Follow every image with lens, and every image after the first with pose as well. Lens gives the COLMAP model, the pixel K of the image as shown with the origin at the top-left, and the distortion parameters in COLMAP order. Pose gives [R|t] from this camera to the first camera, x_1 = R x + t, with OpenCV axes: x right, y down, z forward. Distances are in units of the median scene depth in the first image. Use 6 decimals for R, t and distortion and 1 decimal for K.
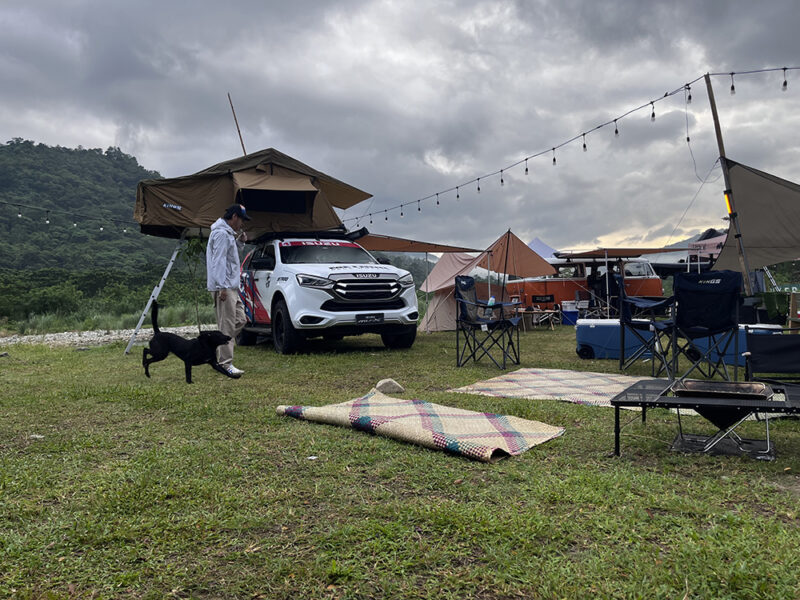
lens RADIAL K [[608.3, 0, 398.4], [0, 608.3, 301.4], [0, 0, 1]] dist [0.069517, -0.002093]
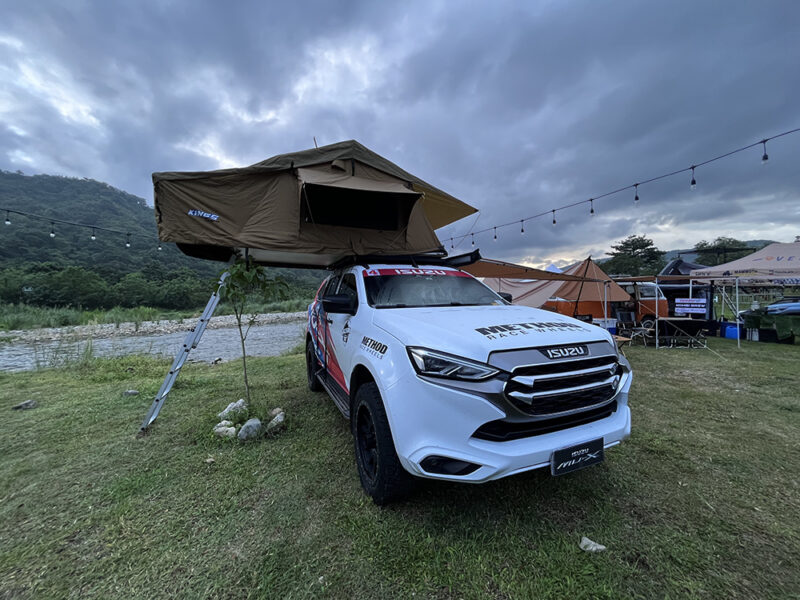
lens RADIAL K [[321.6, 0, 403.2], [0, 321.6, 300.4], [0, 0, 1]] dist [-0.002934, 0.001061]
pose [[0.999384, 0.014625, -0.031888, -0.138497], [-0.014149, 0.999786, 0.015120, -0.069163], [0.032103, -0.014660, 0.999377, 0.644071]]
